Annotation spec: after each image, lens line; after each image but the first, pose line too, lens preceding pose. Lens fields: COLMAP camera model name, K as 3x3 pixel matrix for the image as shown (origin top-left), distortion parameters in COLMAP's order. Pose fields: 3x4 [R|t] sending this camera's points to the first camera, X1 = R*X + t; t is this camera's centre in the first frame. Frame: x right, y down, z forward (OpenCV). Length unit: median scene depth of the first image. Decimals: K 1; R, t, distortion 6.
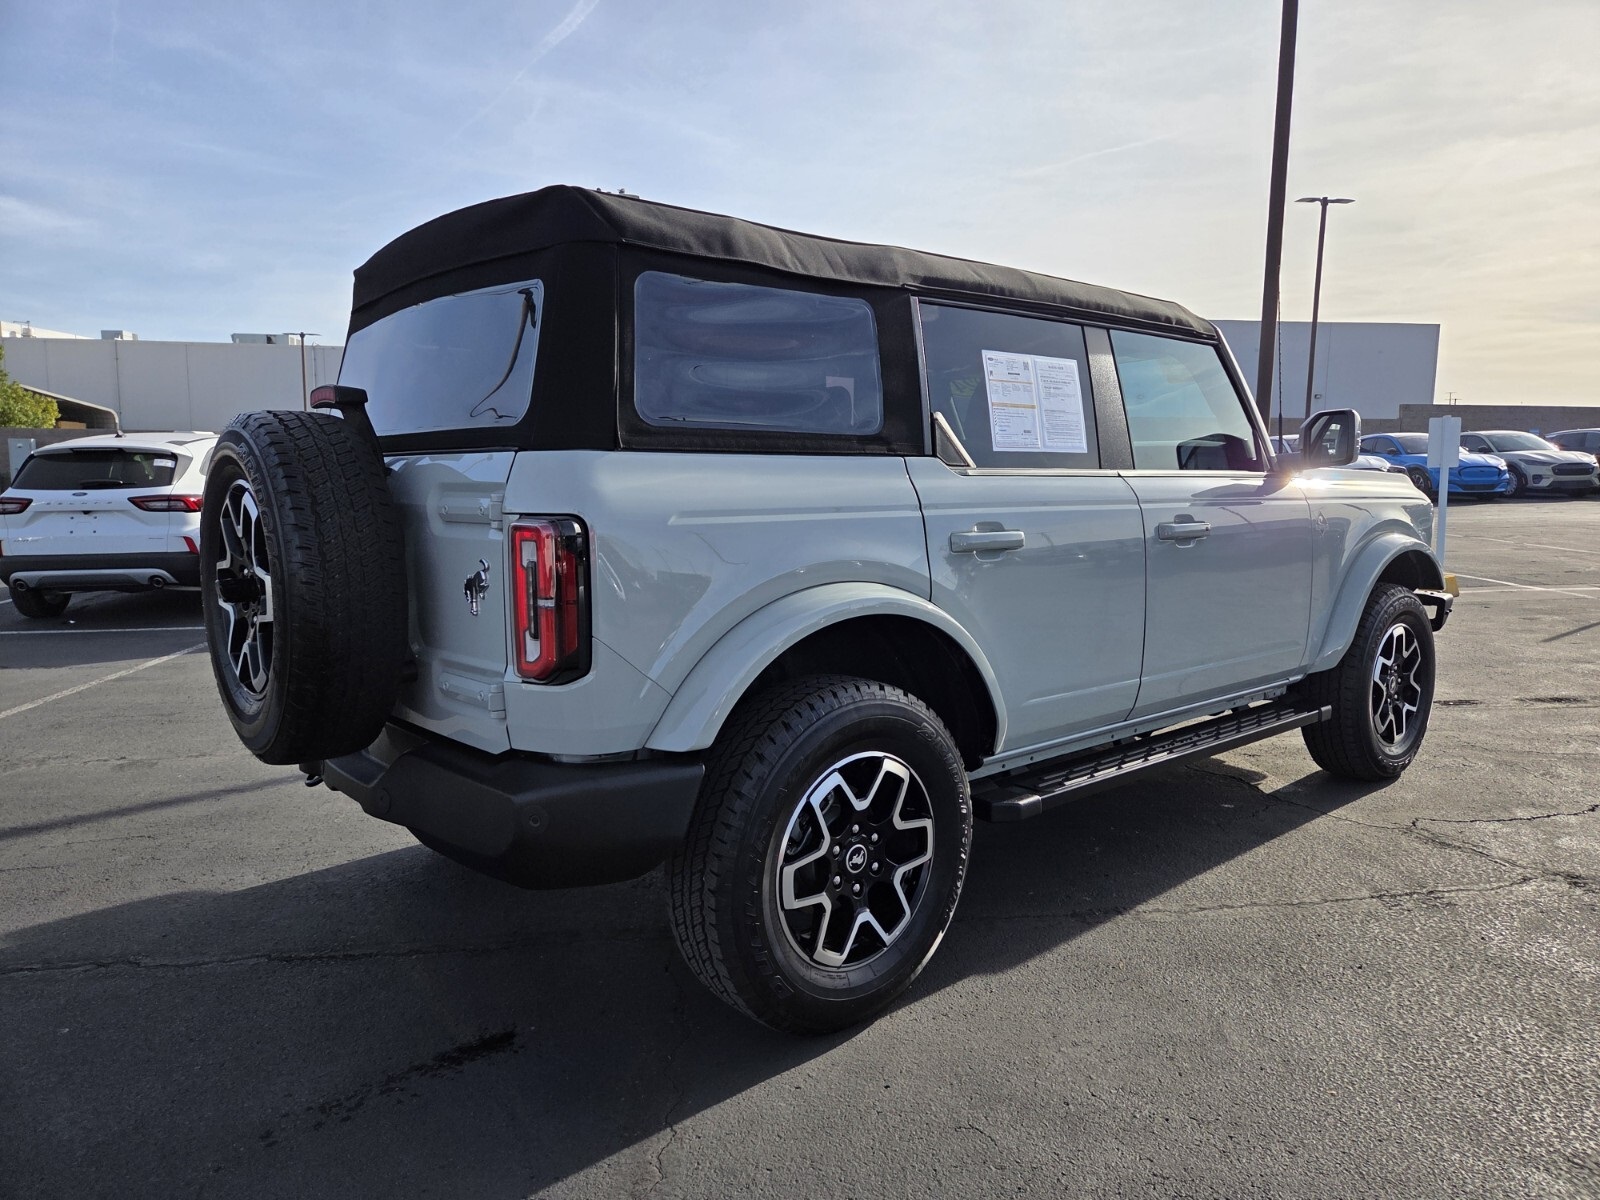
lens RADIAL K [[1078.6, 0, 801.2], [0, 1078.6, 575.0], [0, 0, 1]] dist [0.064936, 0.001408]
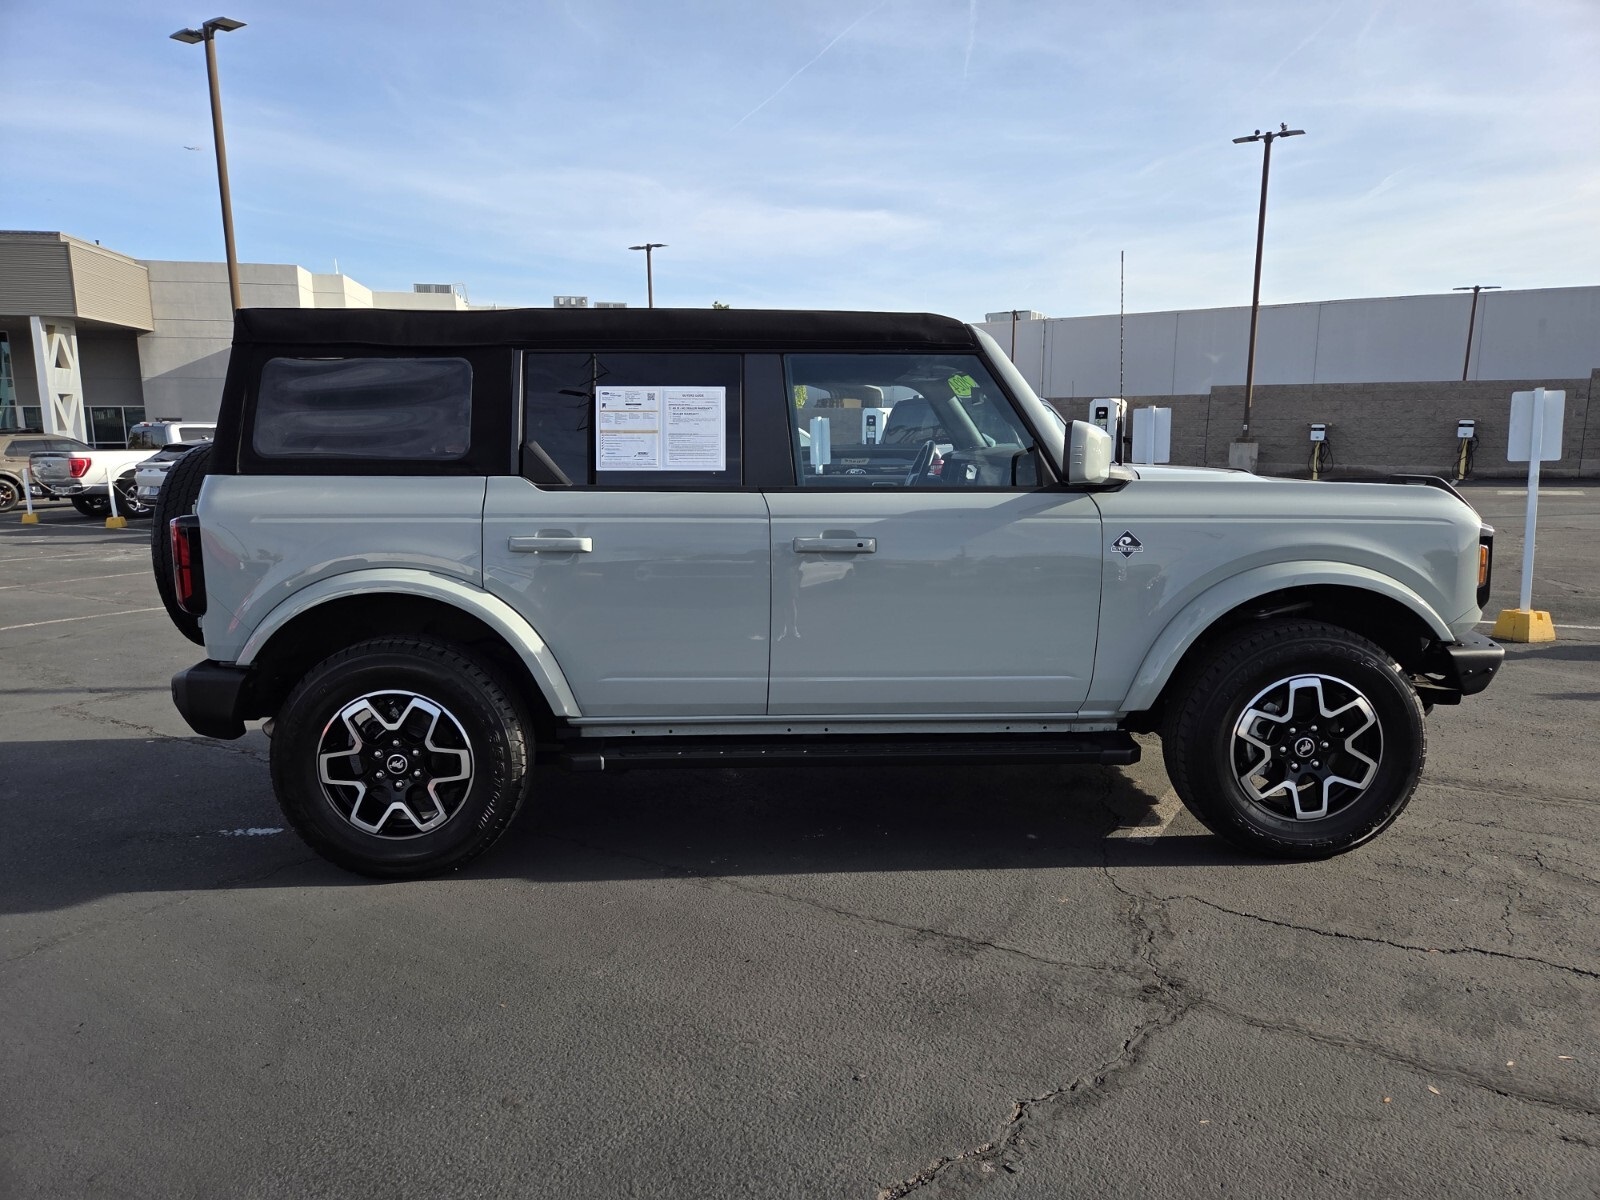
lens RADIAL K [[1070.6, 0, 779.5], [0, 1070.6, 587.0], [0, 0, 1]] dist [0.059401, -0.052756]
pose [[0.777534, 0.089405, -0.622453, 1.222234], [-0.058783, 0.995841, 0.069608, -0.089556], [0.626087, -0.017533, 0.779556, 0.210298]]
